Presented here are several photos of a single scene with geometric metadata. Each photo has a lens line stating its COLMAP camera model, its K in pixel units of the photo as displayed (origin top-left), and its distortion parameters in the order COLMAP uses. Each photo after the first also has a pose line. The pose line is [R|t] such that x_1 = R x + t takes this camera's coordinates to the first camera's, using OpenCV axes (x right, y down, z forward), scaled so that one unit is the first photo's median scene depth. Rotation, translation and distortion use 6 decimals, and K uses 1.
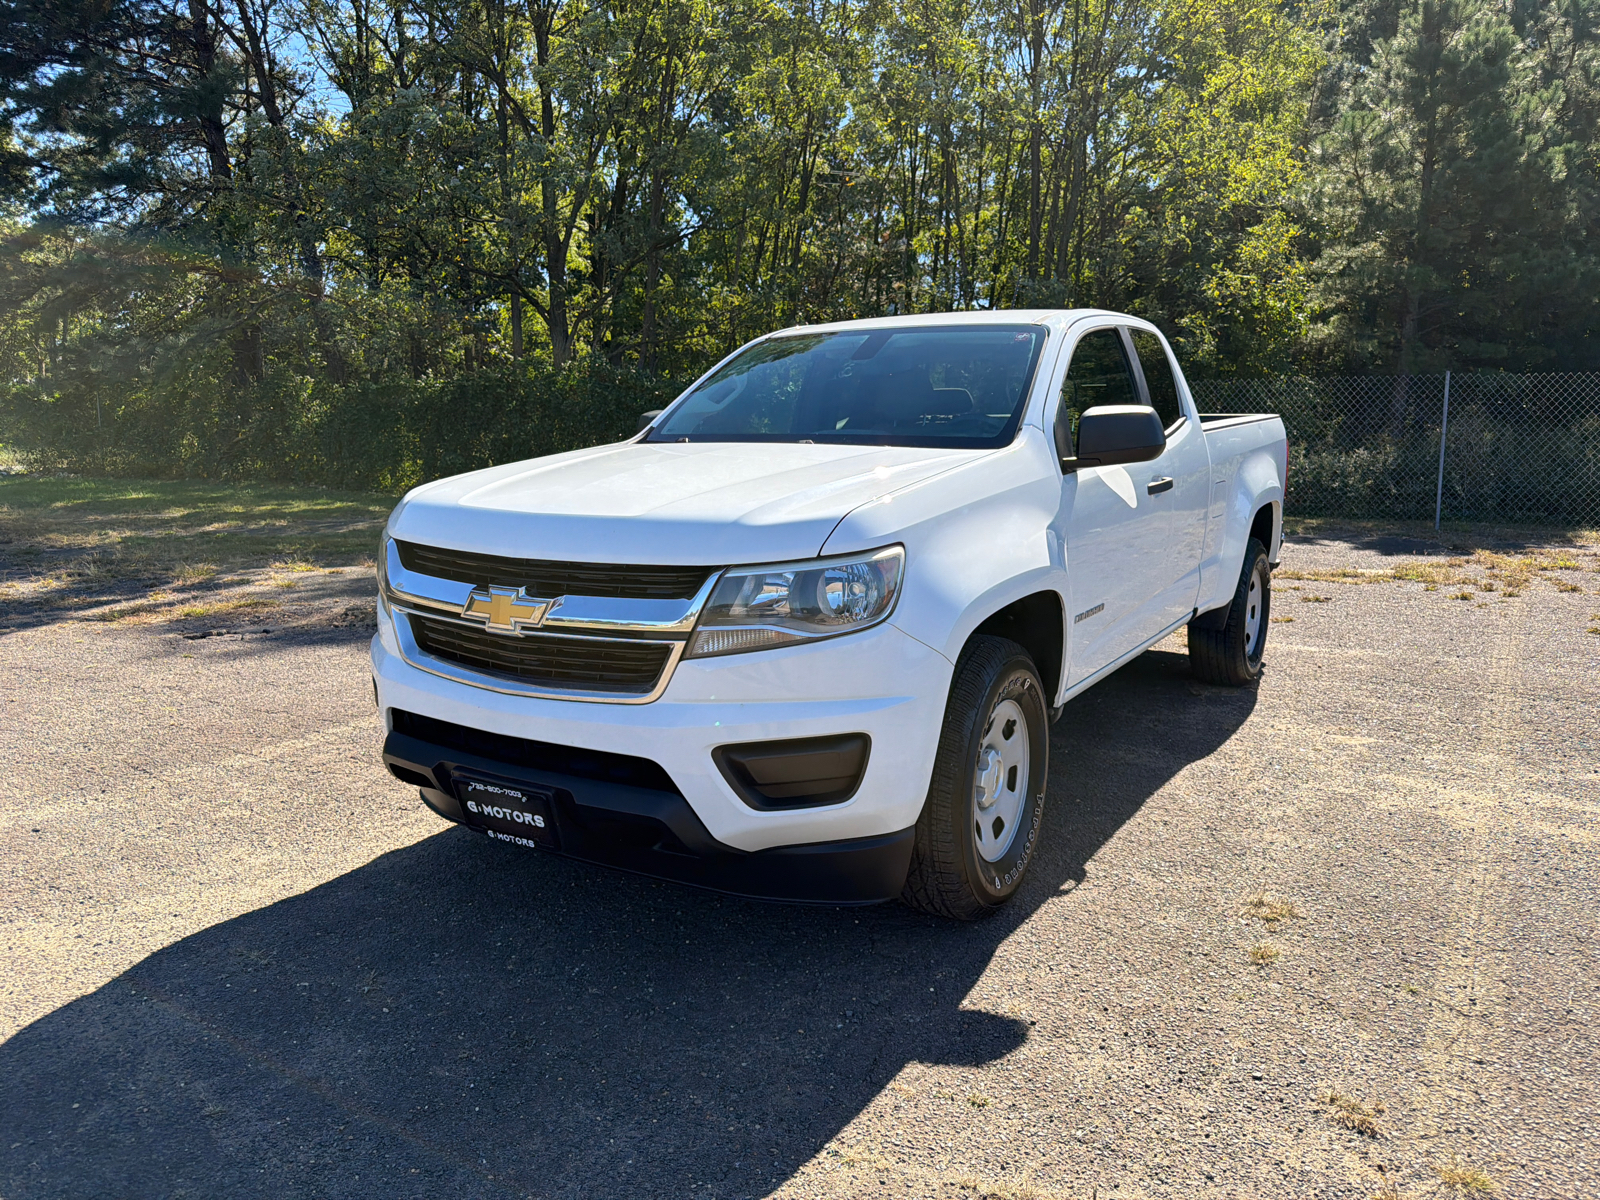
lens RADIAL K [[1128.7, 0, 803.4], [0, 1128.7, 602.4], [0, 0, 1]] dist [0.053279, -0.068035]
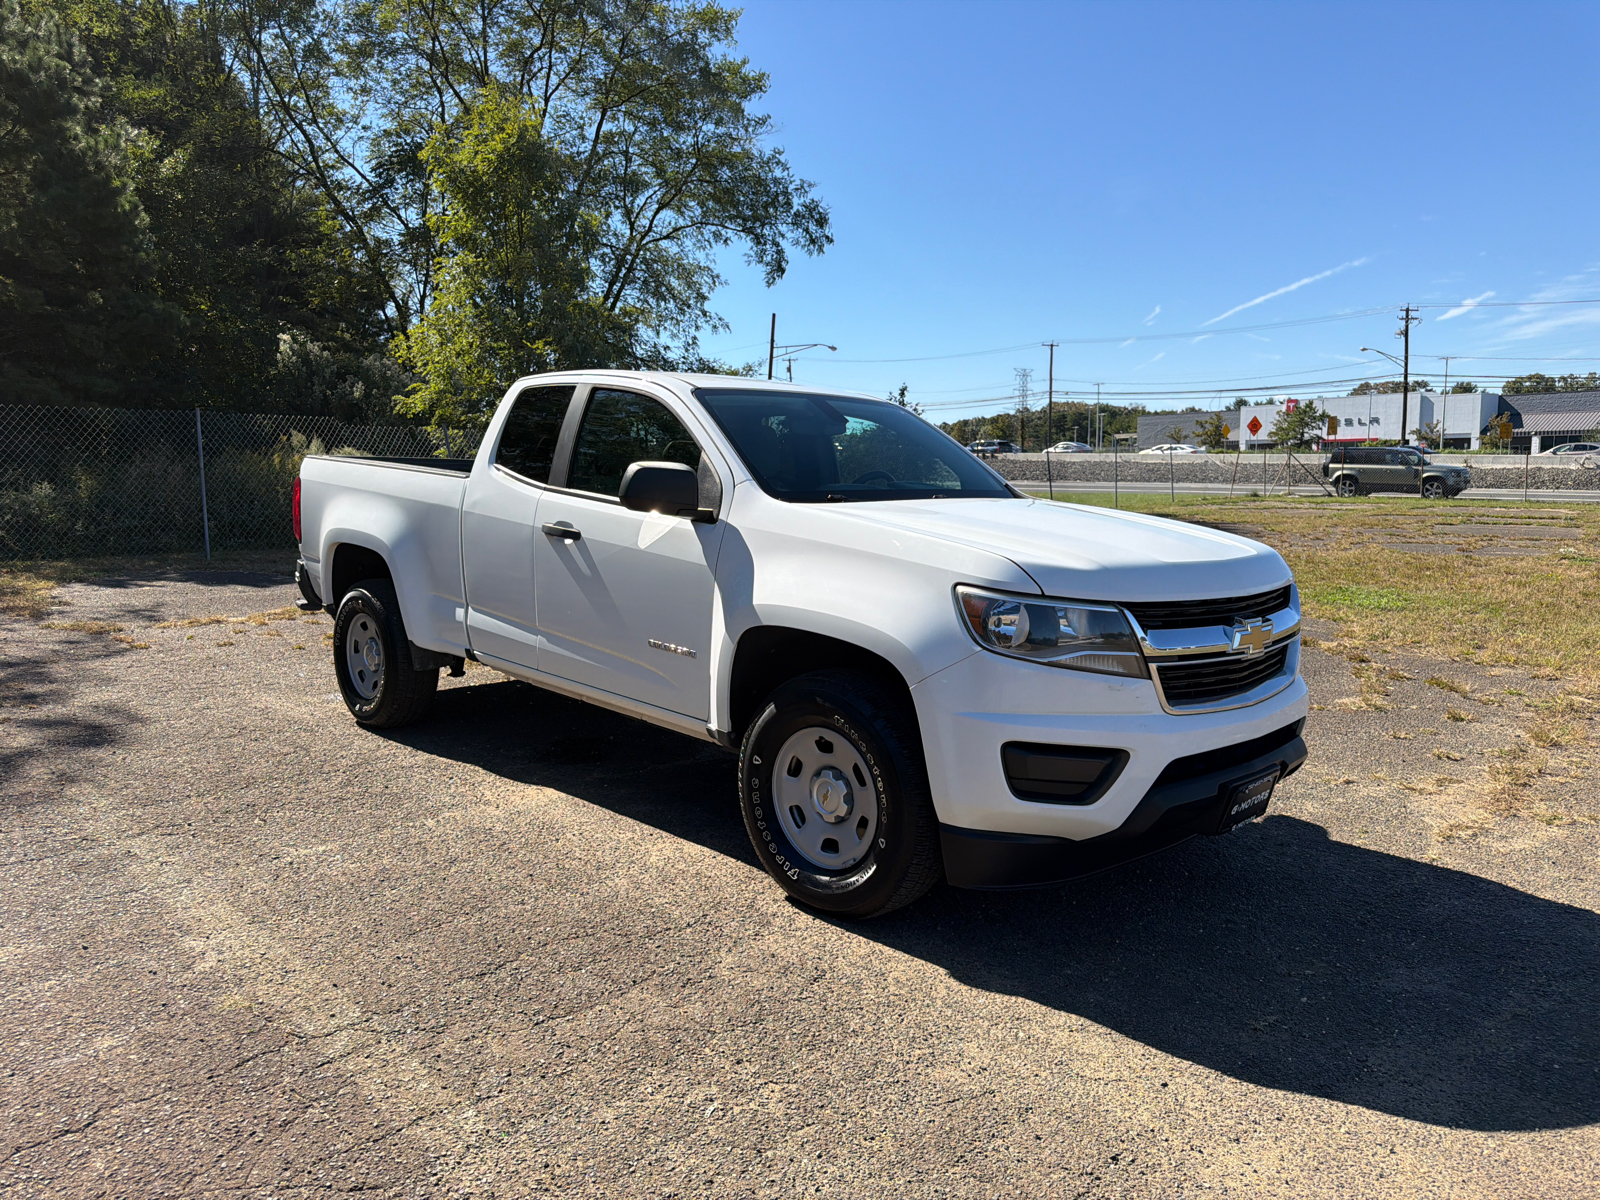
lens RADIAL K [[1128.7, 0, 797.0], [0, 1128.7, 602.8], [0, 0, 1]] dist [0.053279, -0.068035]
pose [[0.224314, -0.113690, 0.967863, -1.497818], [0.133960, 0.987341, 0.084931, -0.193846], [-0.965266, 0.110604, 0.236704, 1.116673]]
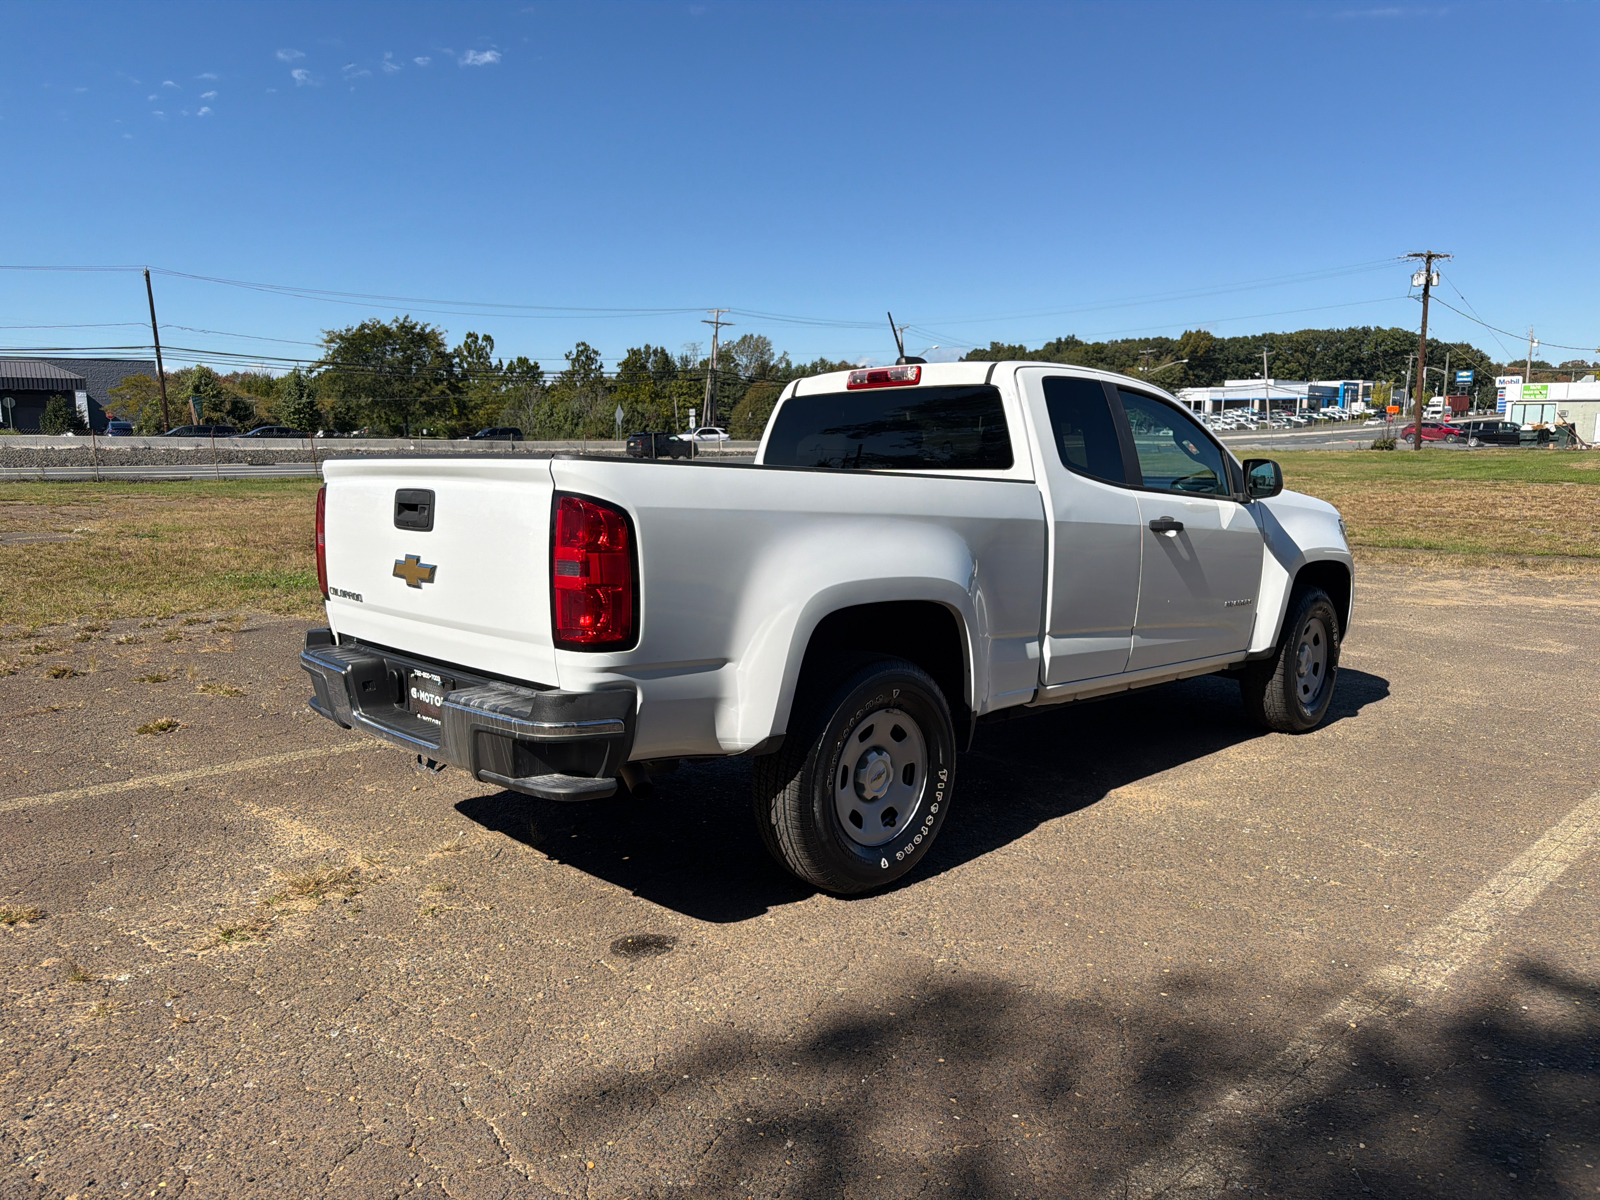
lens RADIAL K [[1128.7, 0, 793.1], [0, 1128.7, 609.3], [0, 0, 1]] dist [0.053279, -0.068035]
pose [[-0.971920, -0.033111, 0.232971, 0.091937], [0.033348, 0.960678, 0.275656, -0.555203], [-0.232938, 0.275684, -0.932598, 3.477048]]
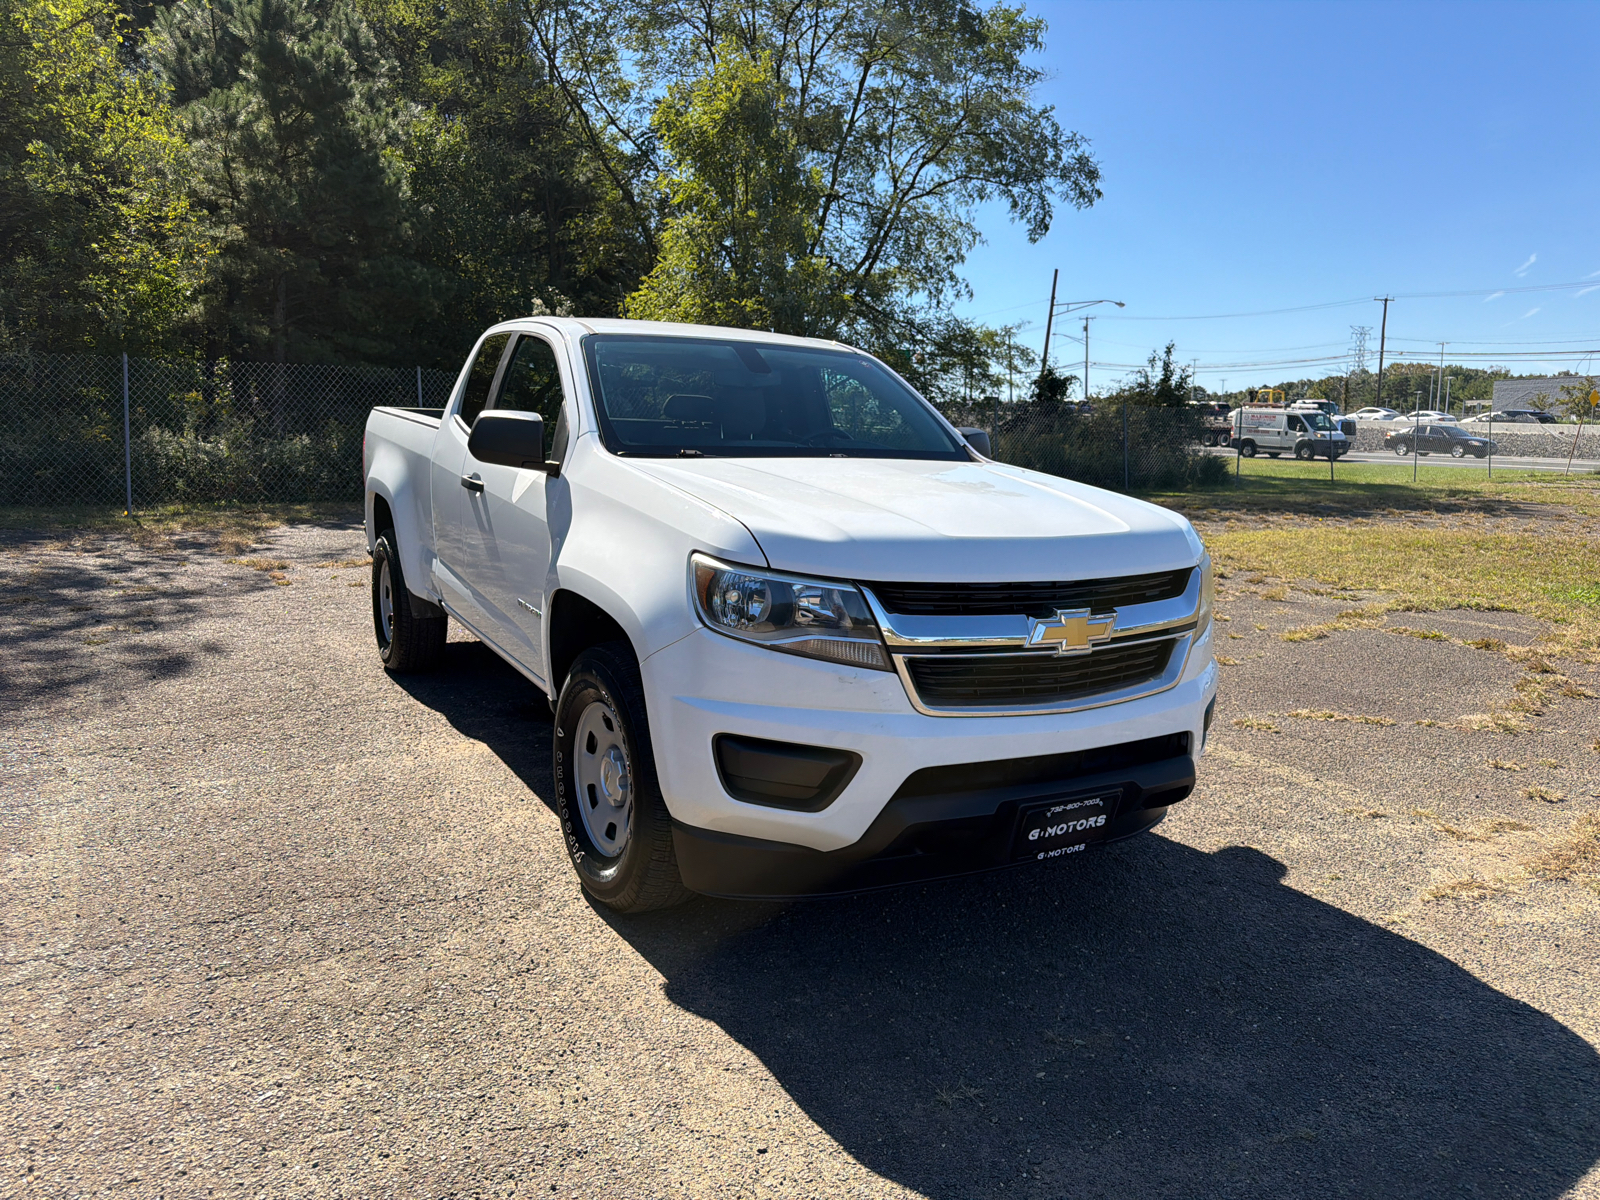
lens RADIAL K [[1128.7, 0, 799.2], [0, 1128.7, 606.6], [0, 0, 1]] dist [0.053279, -0.068035]
pose [[0.463561, -0.128514, 0.876696, -1.210764], [0.106818, 0.990315, 0.088688, -0.126769], [-0.879603, 0.052534, 0.472799, 0.688544]]
